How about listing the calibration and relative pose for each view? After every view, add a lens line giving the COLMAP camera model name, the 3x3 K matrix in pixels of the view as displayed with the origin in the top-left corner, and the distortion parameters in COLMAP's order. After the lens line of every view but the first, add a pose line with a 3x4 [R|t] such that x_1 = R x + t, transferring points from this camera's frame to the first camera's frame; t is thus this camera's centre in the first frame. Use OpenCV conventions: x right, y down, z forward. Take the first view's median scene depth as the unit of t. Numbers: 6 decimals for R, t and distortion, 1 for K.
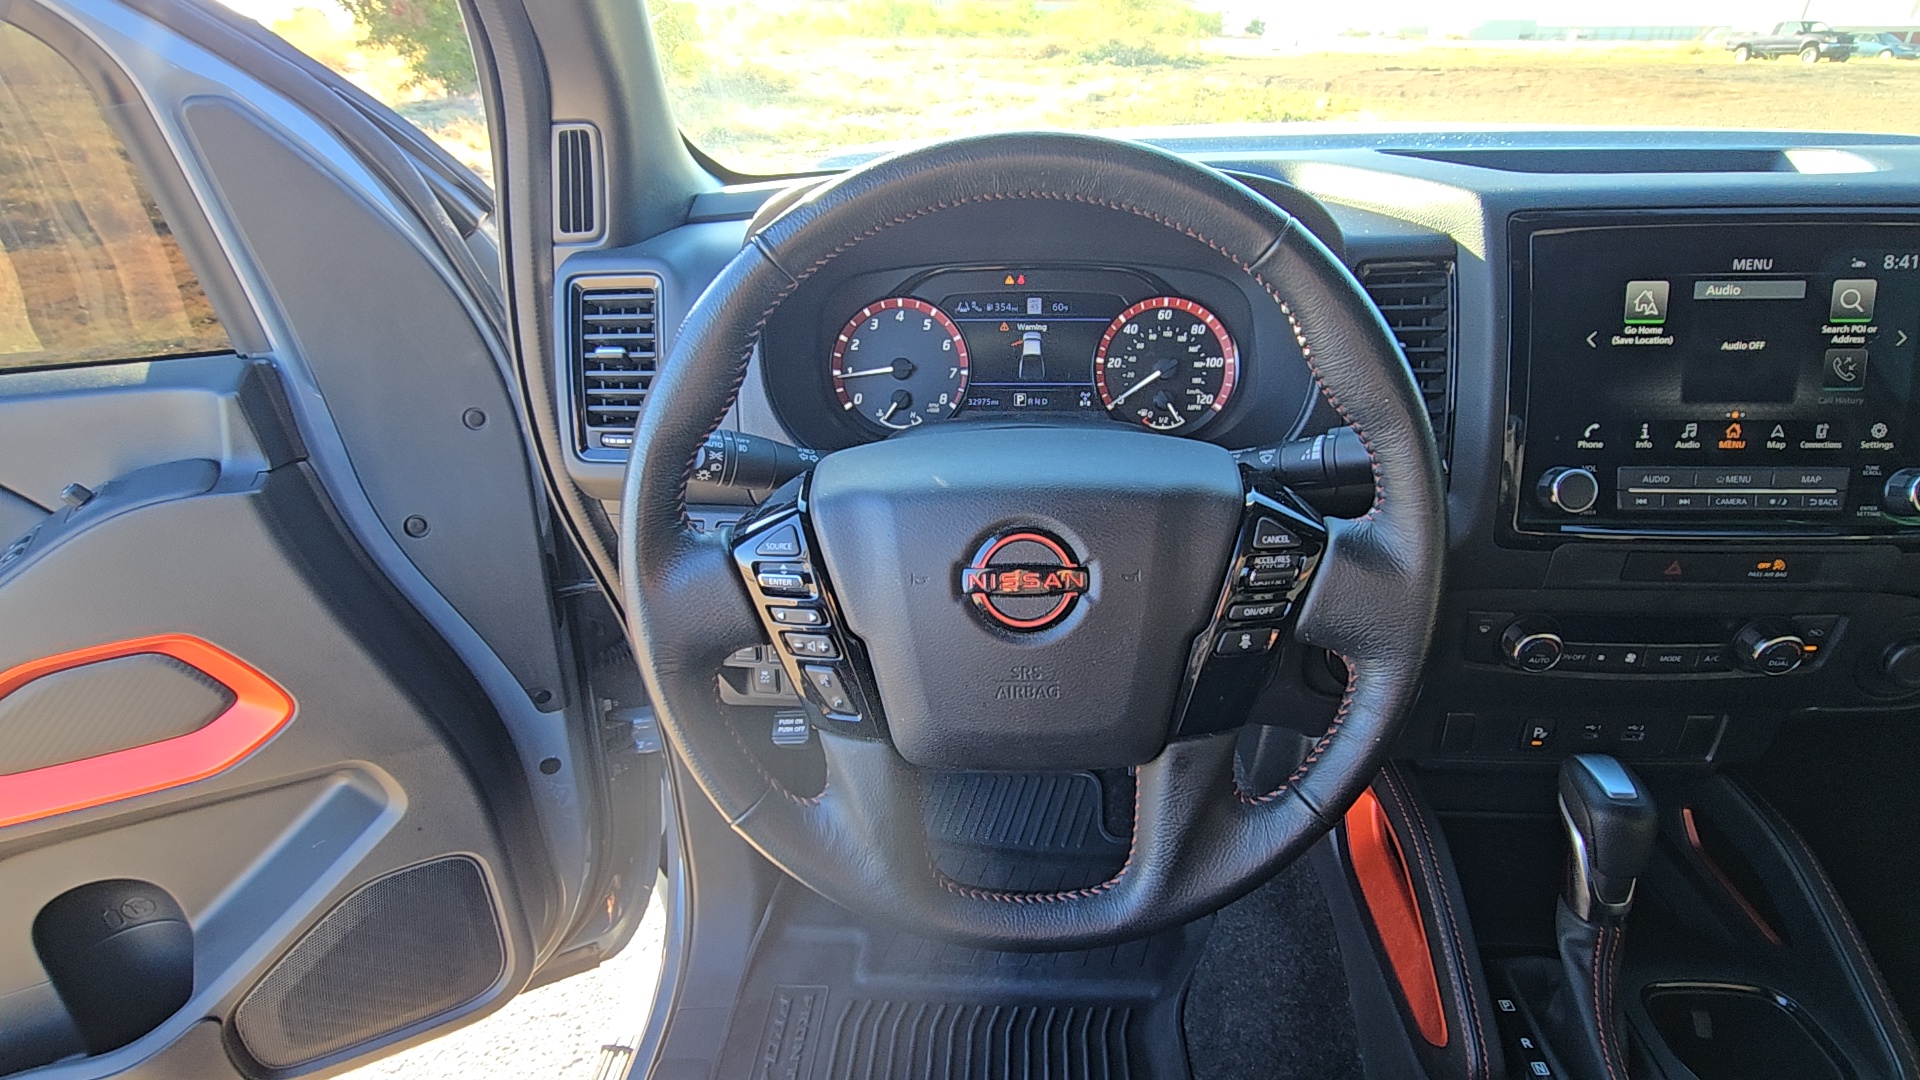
lens RADIAL K [[979.4, 0, 959.1], [0, 979.4, 542.7], [0, 0, 1]] dist [0.000707, 0.000994]
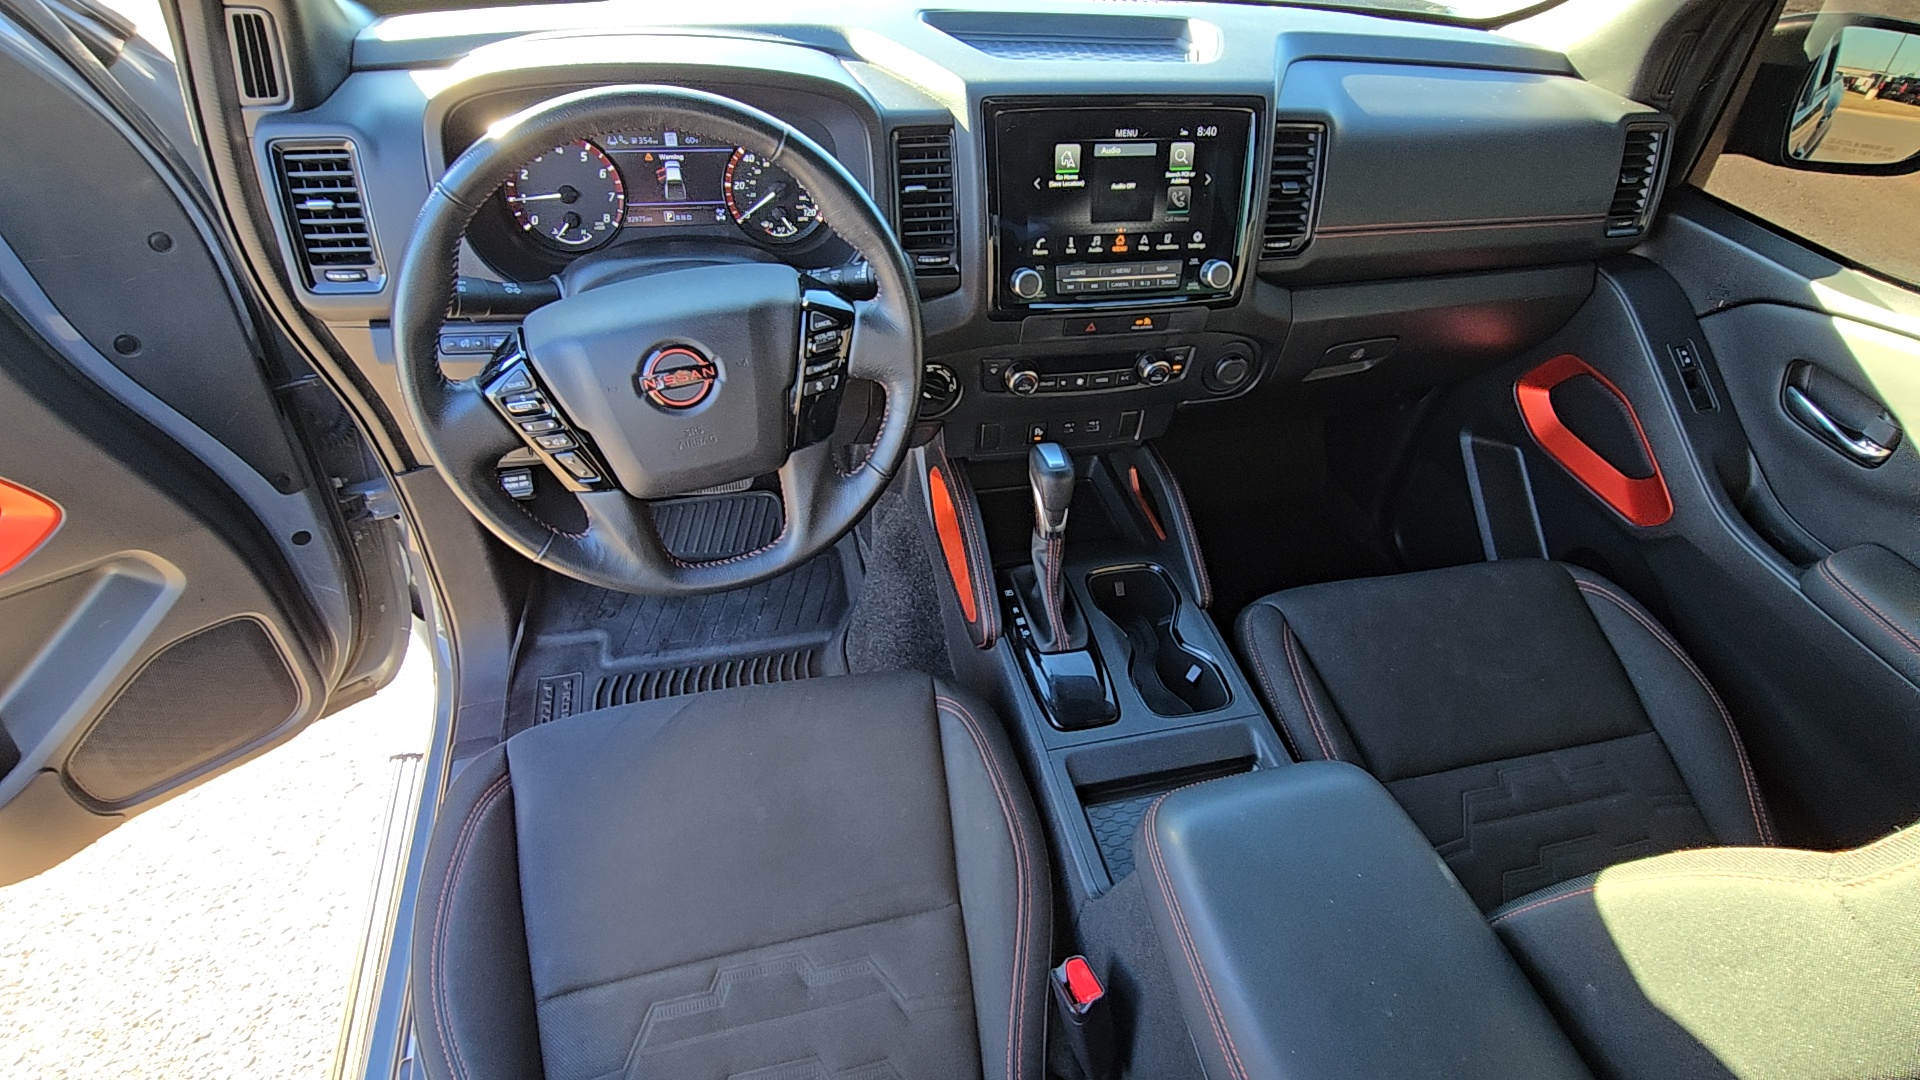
lens RADIAL K [[962.2, 0, 972.6], [0, 962.2, 544.8], [0, 0, 1]] dist [-0.001552, -0.000463]
pose [[0.948558, -0.130682, 0.288373, 0.022862], [0.045506, 0.957656, 0.284295, -0.087257], [-0.313315, -0.256548, 0.914340, -0.483278]]
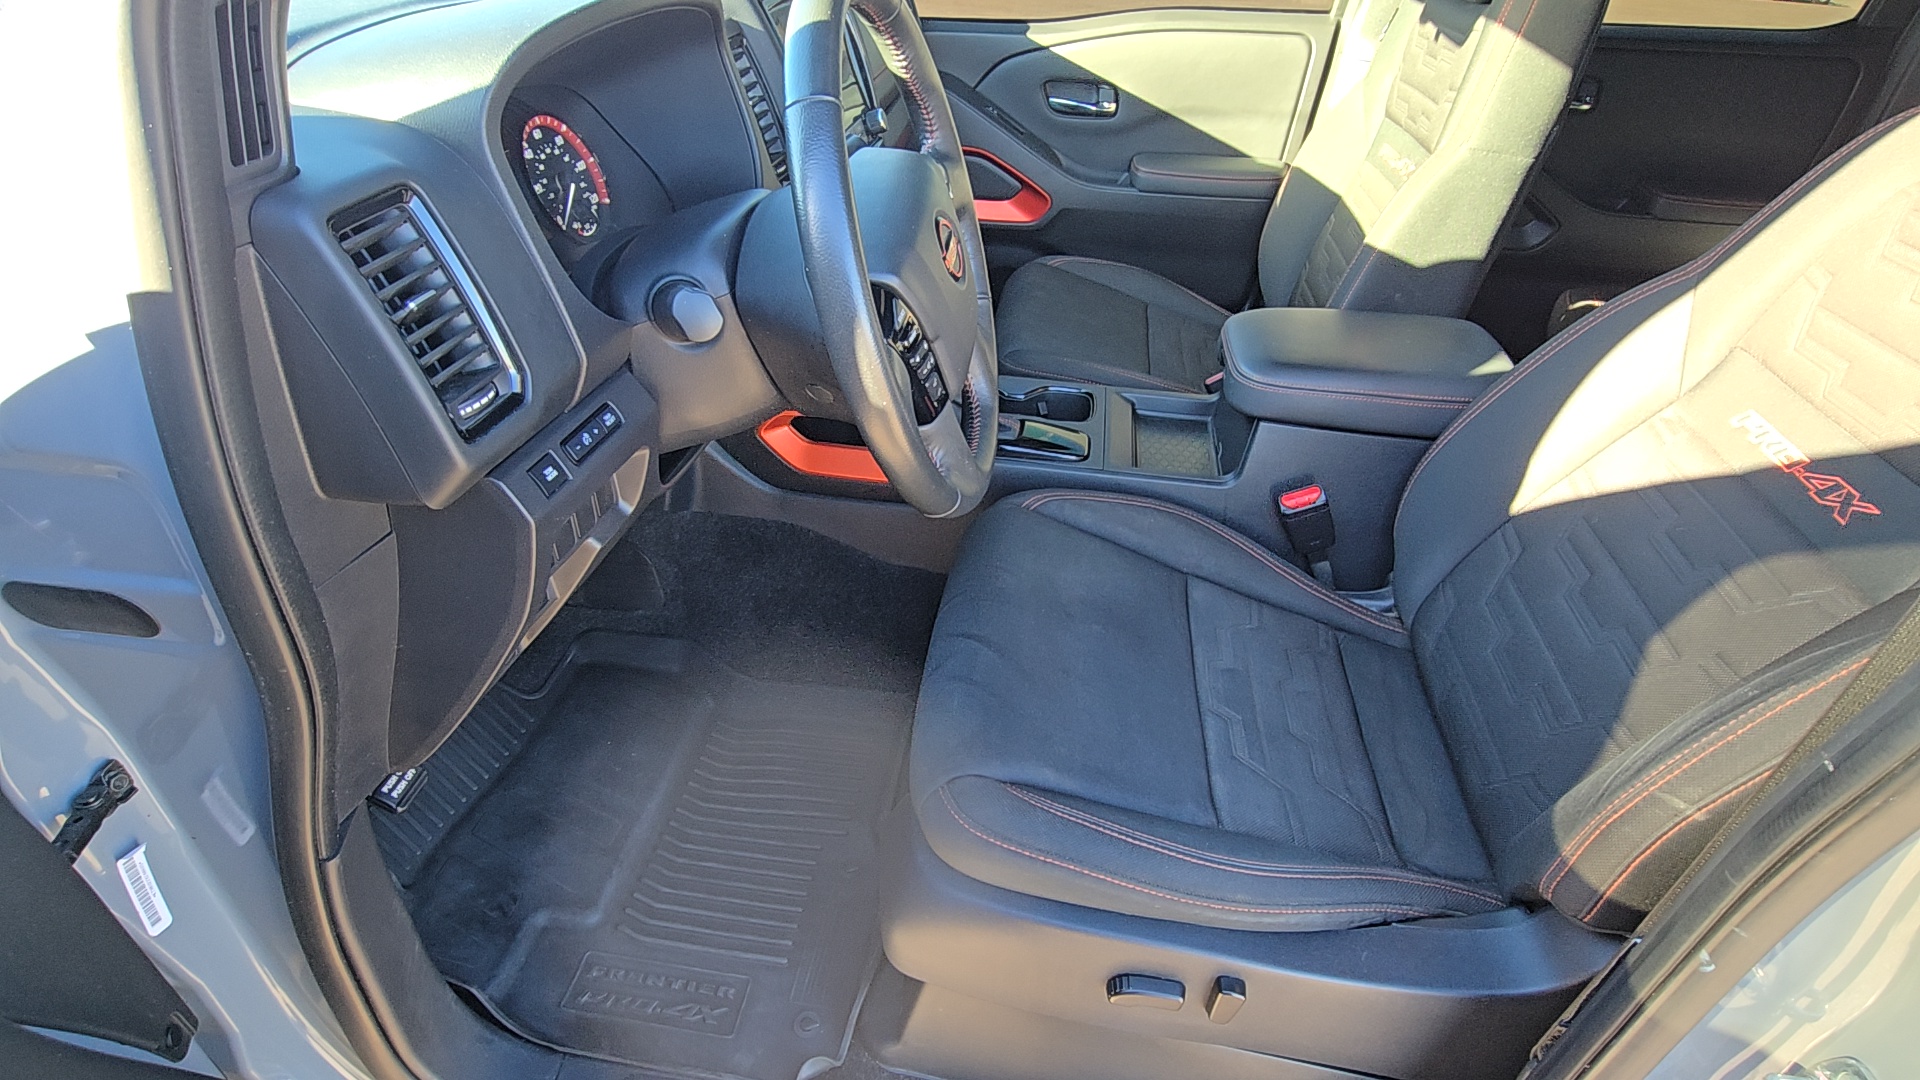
lens RADIAL K [[937.3, 0, 997.5], [0, 937.3, 529.4], [0, 0, 1]] dist [-0.002005, -0.000888]
pose [[0.069973, -0.560752, 0.825021, -1.008065], [0.398400, 0.773936, 0.492240, -0.234947], [-0.914539, 0.294245, 0.277559, 0.434508]]
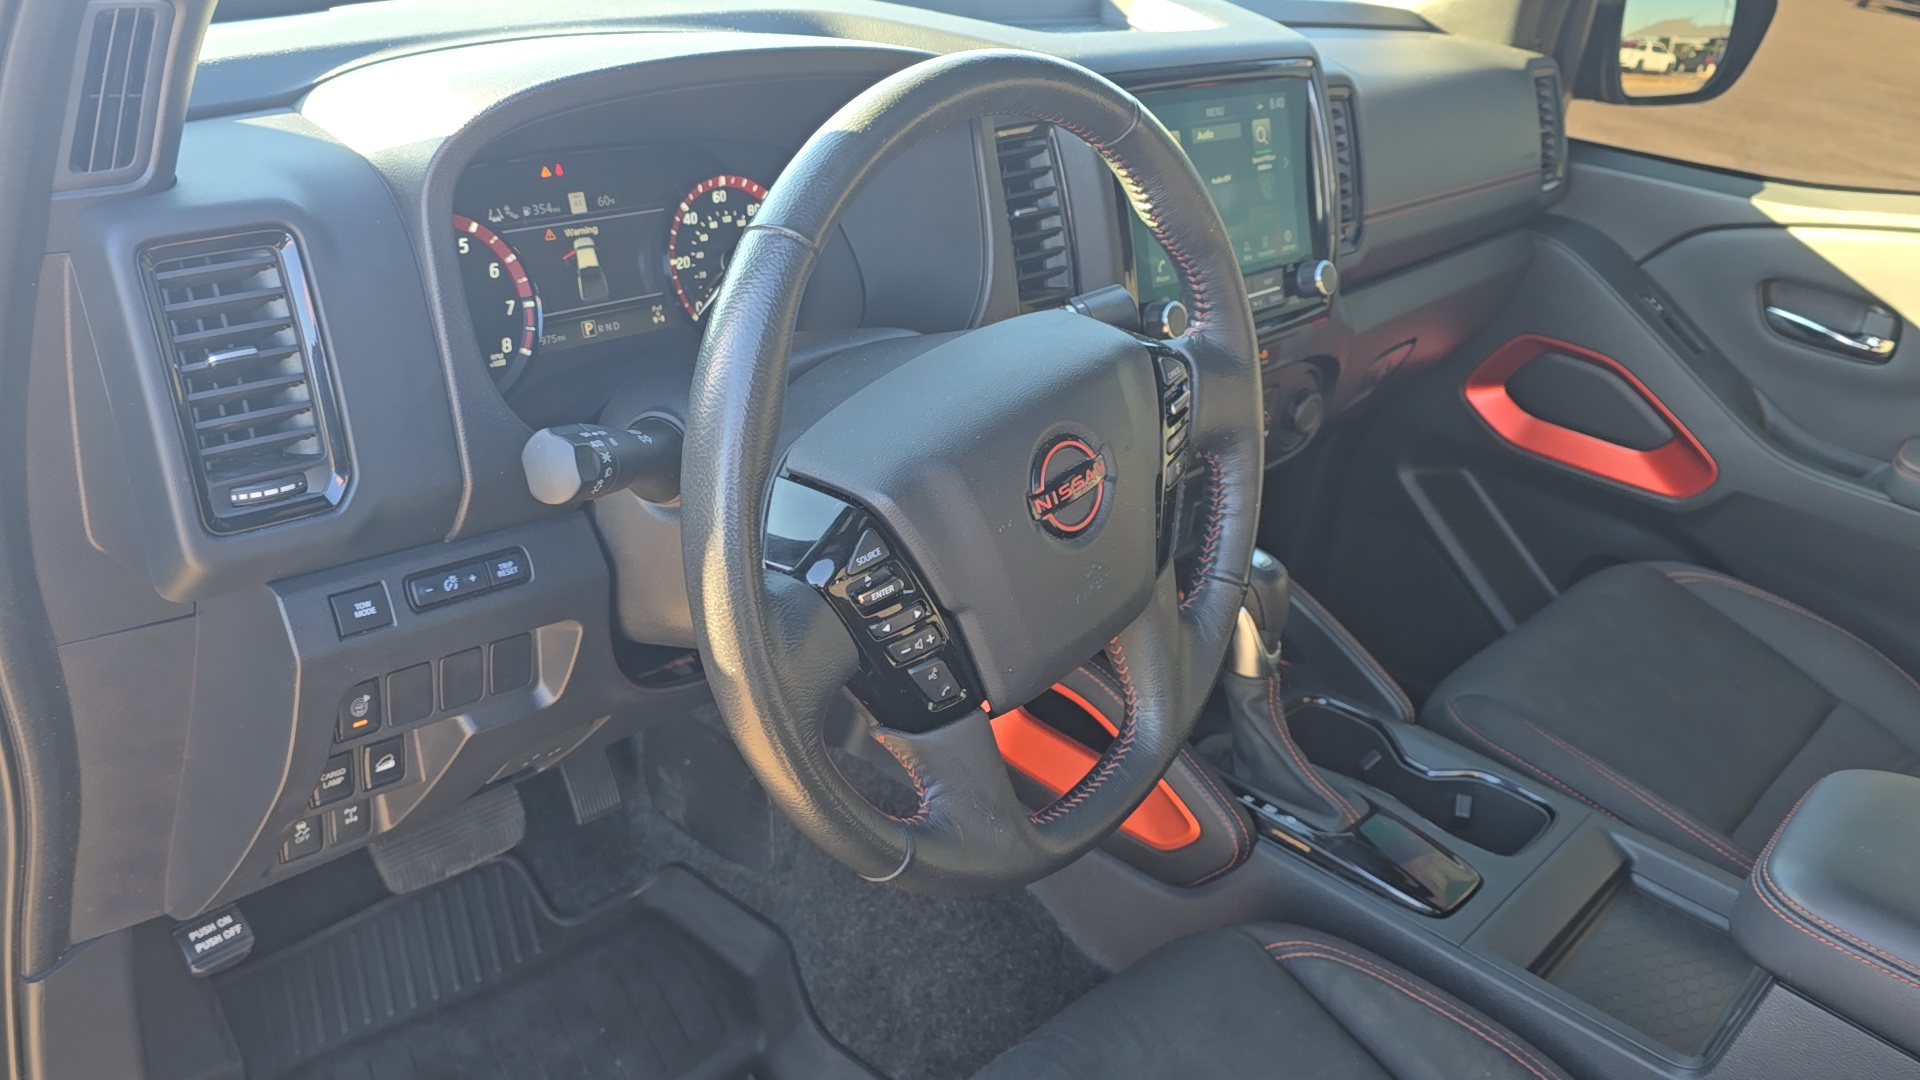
lens RADIAL K [[1576.7, 0, 1073.4], [0, 1576.7, 546.4], [0, 0, 1]] dist [-0.013895, -0.004056]
pose [[0.597564, -0.271776, 0.754357, -0.801215], [0.232635, 0.959102, 0.161260, -0.112028], [-0.767332, 0.079127, 0.636349, -0.046973]]
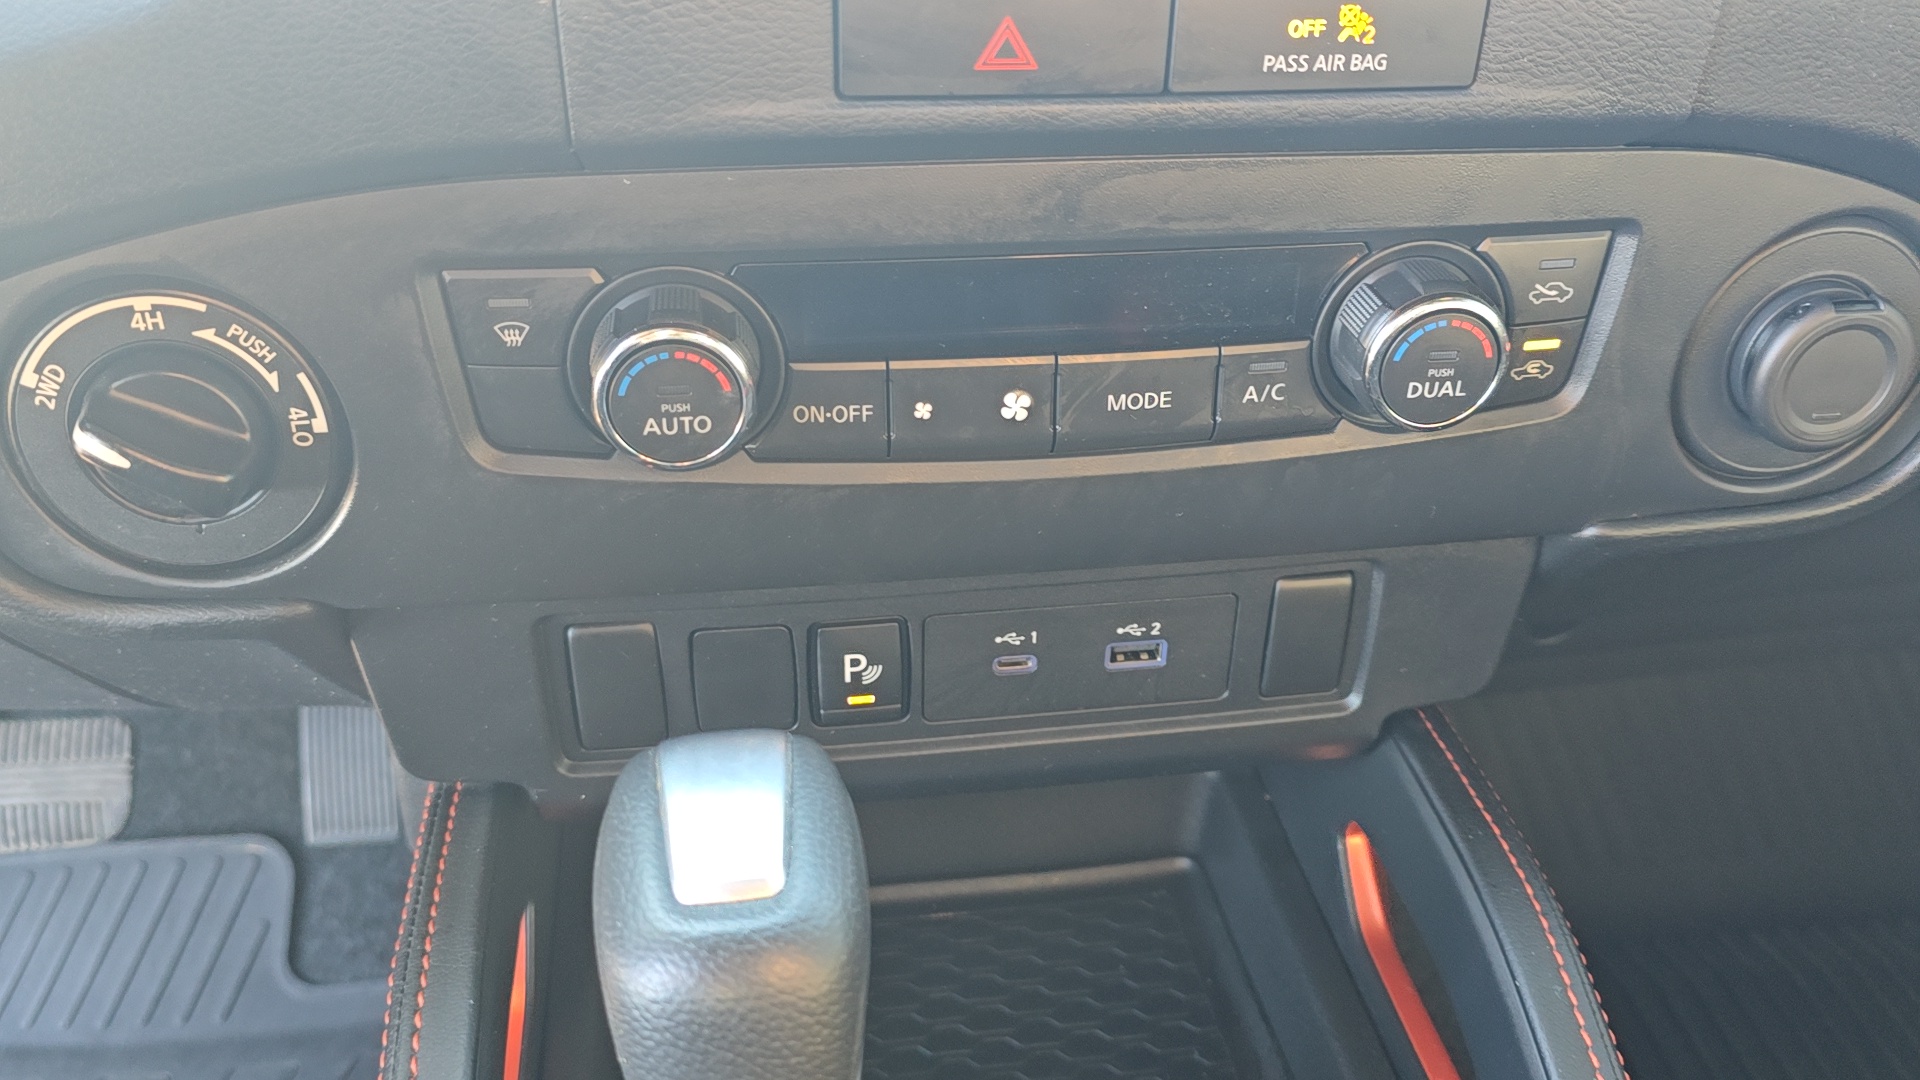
lens RADIAL K [[1623.3, 0, 960.0], [0, 1623.3, 540.0], [0, 0, 1]] dist [-0.000737, 0.008564]
pose [[0.980105, -0.070835, 0.185409, 0.585404], [0.055651, 0.994752, 0.085860, 0.117655], [-0.190518, -0.073834, 0.978903, 0.512500]]
